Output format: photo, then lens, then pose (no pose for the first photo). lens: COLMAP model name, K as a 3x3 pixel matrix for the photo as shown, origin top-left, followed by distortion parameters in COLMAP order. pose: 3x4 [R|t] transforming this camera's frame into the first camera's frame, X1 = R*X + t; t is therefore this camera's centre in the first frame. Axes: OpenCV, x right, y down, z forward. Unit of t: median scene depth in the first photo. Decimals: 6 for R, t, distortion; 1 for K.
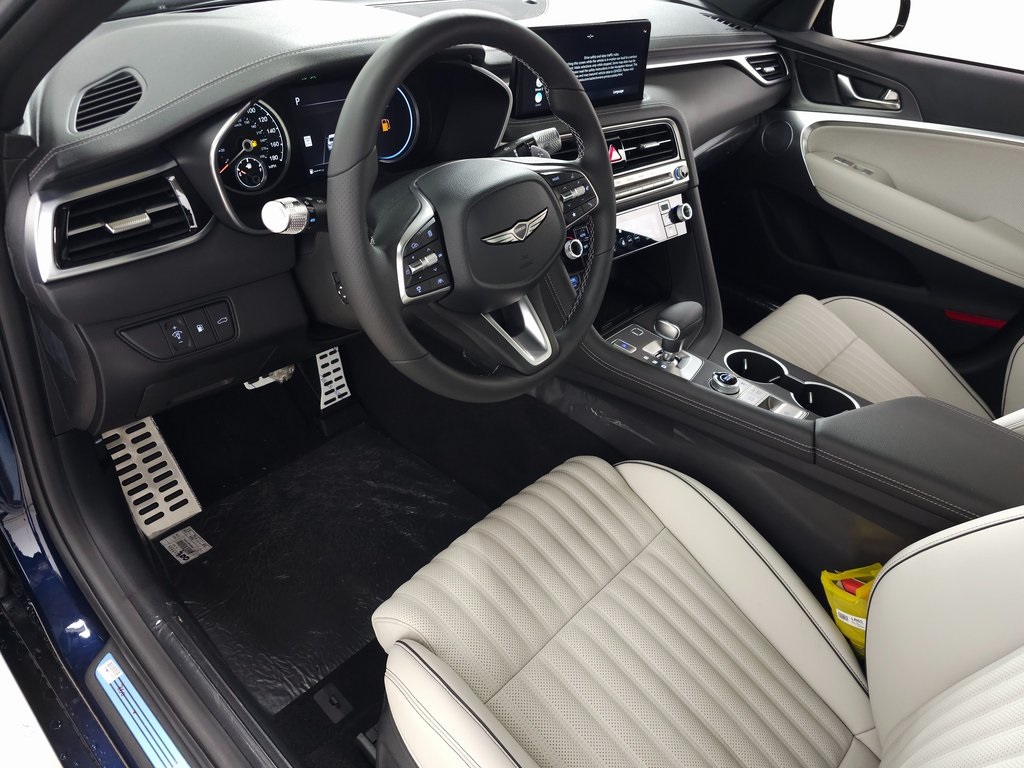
lens RADIAL K [[673.2, 0, 512.0], [0, 673.2, 384.0], [0, 0, 1]] dist [0.057138, -0.076269]
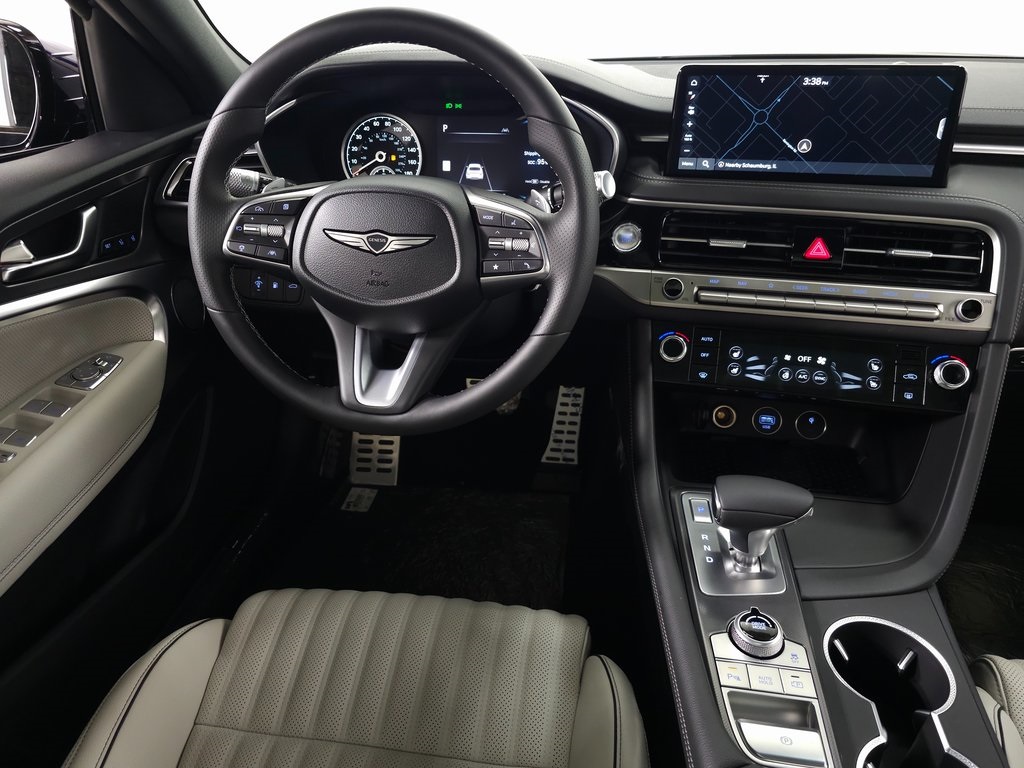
lens RADIAL K [[685.2, 0, 505.4], [0, 685.2, 388.0], [0, 0, 1]] dist [0.053756, -0.079459]
pose [[0.565443, 0.319617, -0.760342, 0.479344], [-0.440590, 0.896362, 0.049141, -0.098764], [0.697248, 0.307212, 0.647662, 0.334726]]
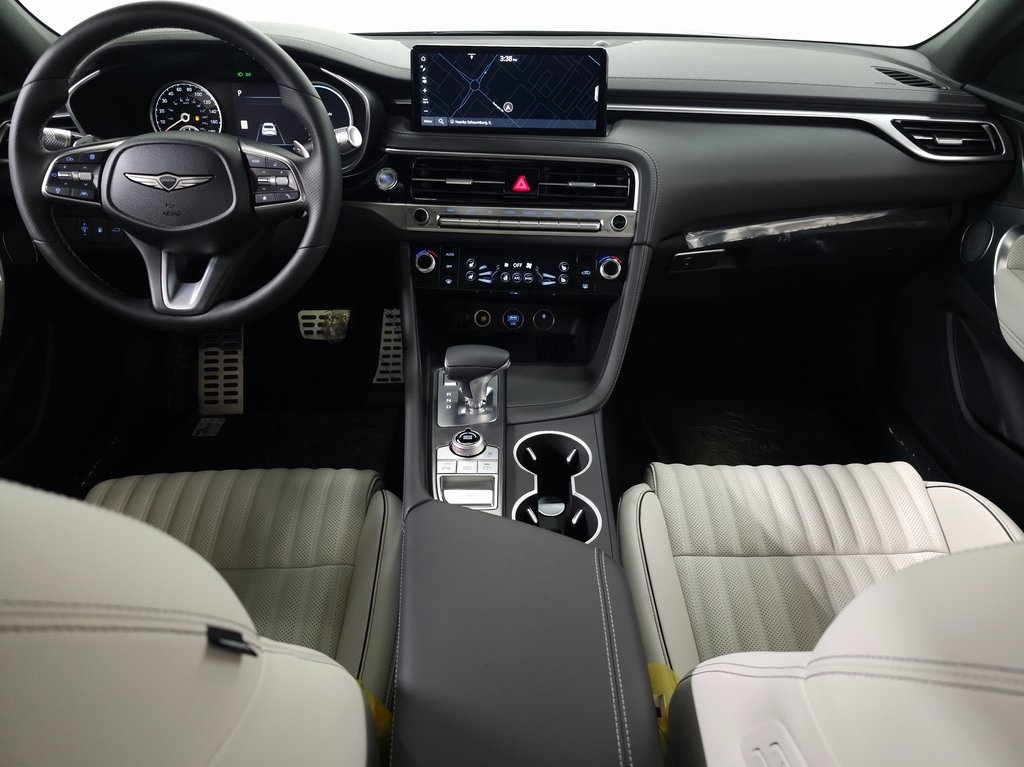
lens RADIAL K [[673.2, 0, 512.0], [0, 673.2, 383.5], [0, 0, 1]] dist [0.057138, -0.076269]
pose [[0.708095, 0.306034, -0.636352, 0.718683], [-0.381488, 0.924158, 0.019947, -0.088218], [0.594195, 0.228636, 0.771141, 0.299307]]
